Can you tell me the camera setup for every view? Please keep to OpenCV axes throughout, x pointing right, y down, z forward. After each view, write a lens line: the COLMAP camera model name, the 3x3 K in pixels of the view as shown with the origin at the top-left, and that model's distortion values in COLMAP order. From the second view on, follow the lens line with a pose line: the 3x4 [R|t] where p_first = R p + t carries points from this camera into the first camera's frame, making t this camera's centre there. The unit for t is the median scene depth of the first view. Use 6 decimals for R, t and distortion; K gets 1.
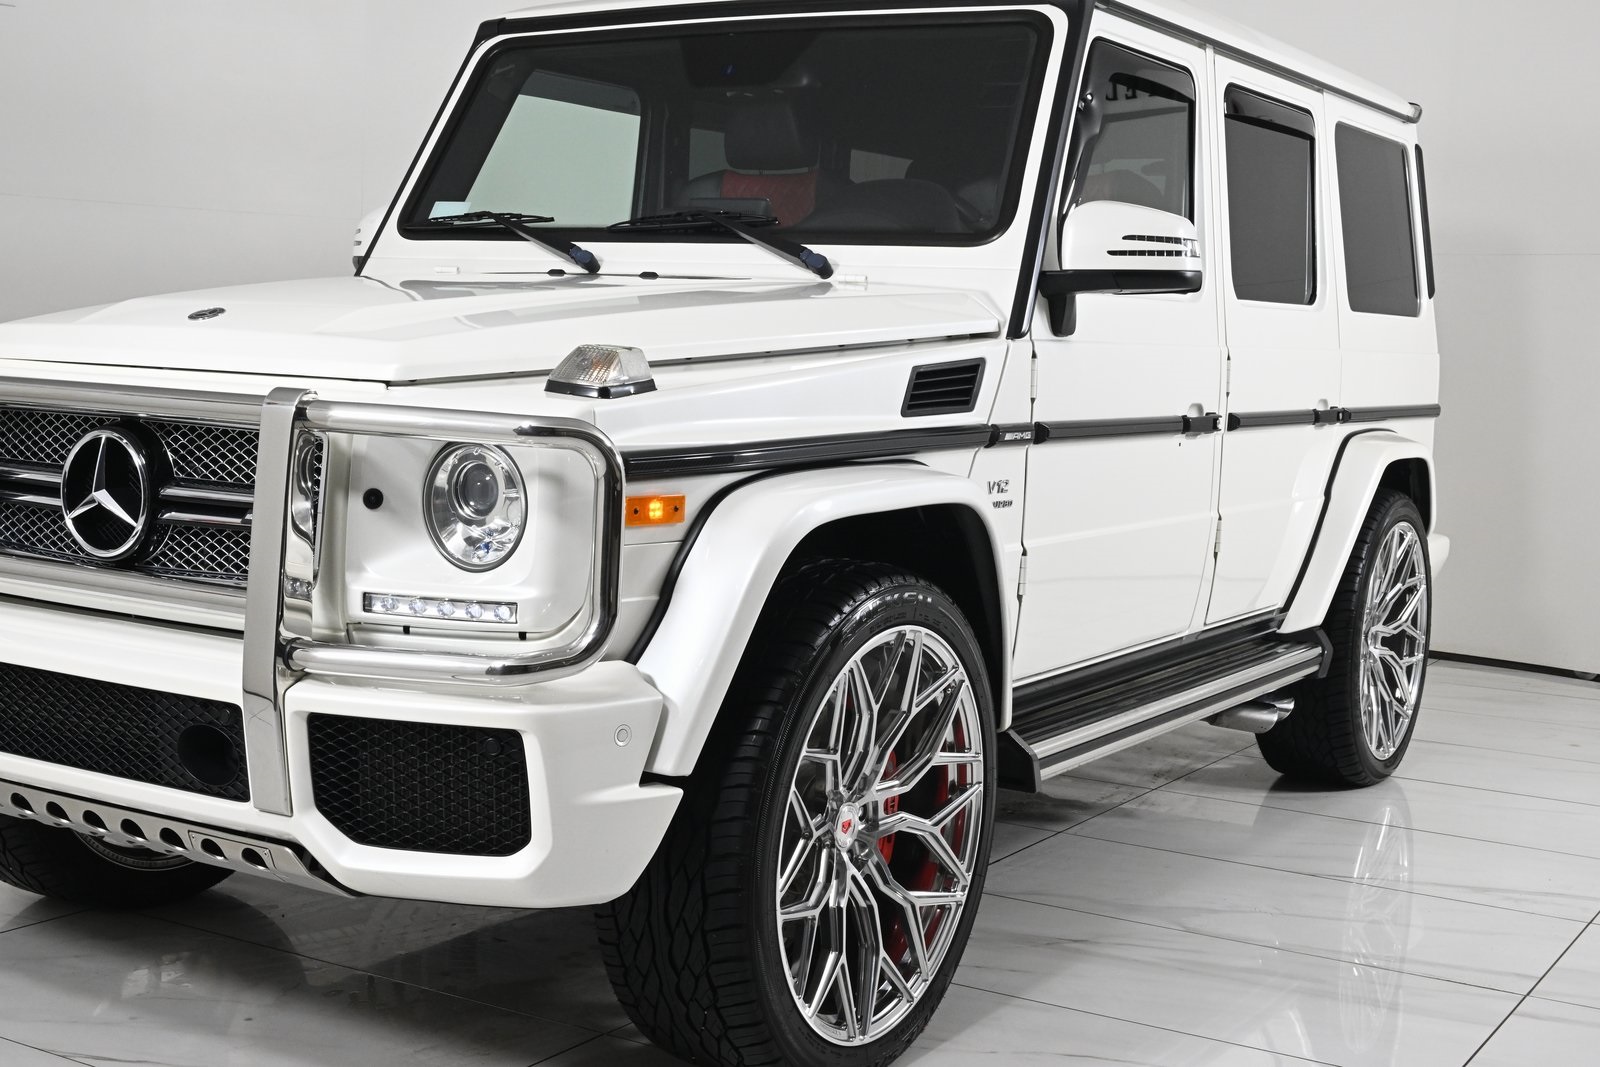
lens RADIAL K [[2061.1, 0, 787.2], [0, 2061.1, 529.5], [0, 0, 1]] dist [-0.001138, 0.000000]
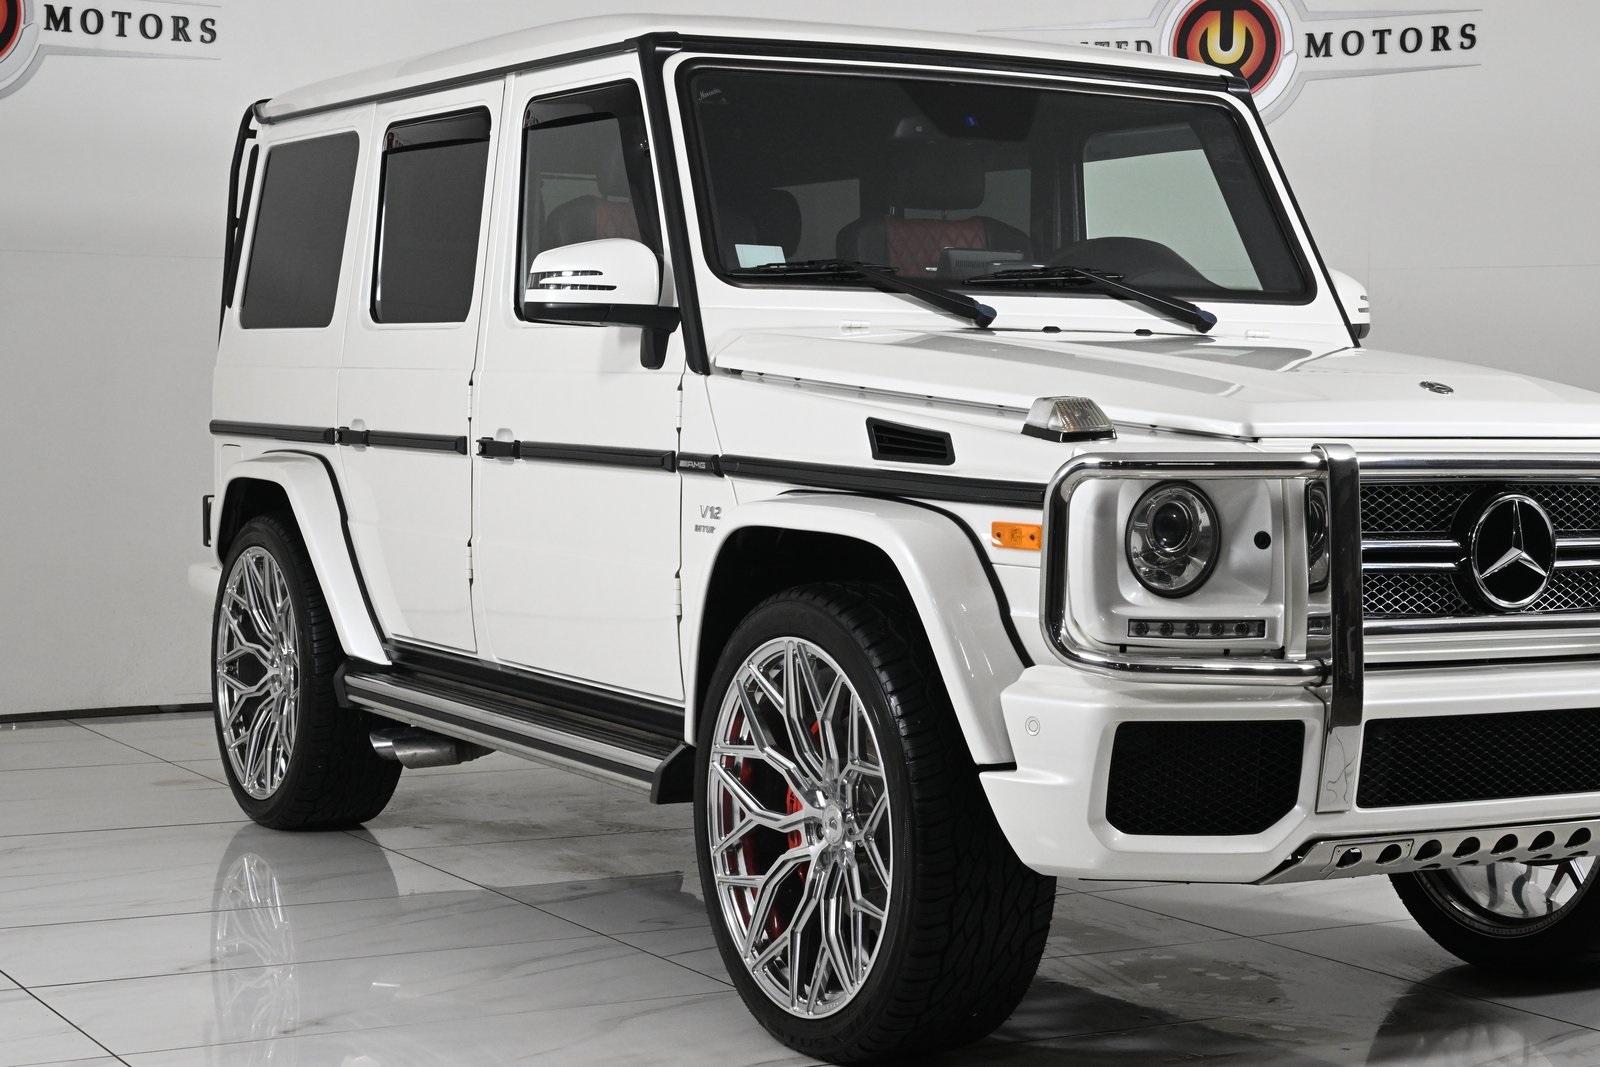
lens RADIAL K [[2939.8, 0, 786.8], [0, 2939.8, 530.1], [0, 0, 1]] dist [0.009895, 0.000000]
pose [[0.497131, -0.077657, 0.864194, -1.862652], [0.090700, 0.995181, 0.037252, -0.121490], [-0.862922, 0.059863, 0.501779, 0.522807]]
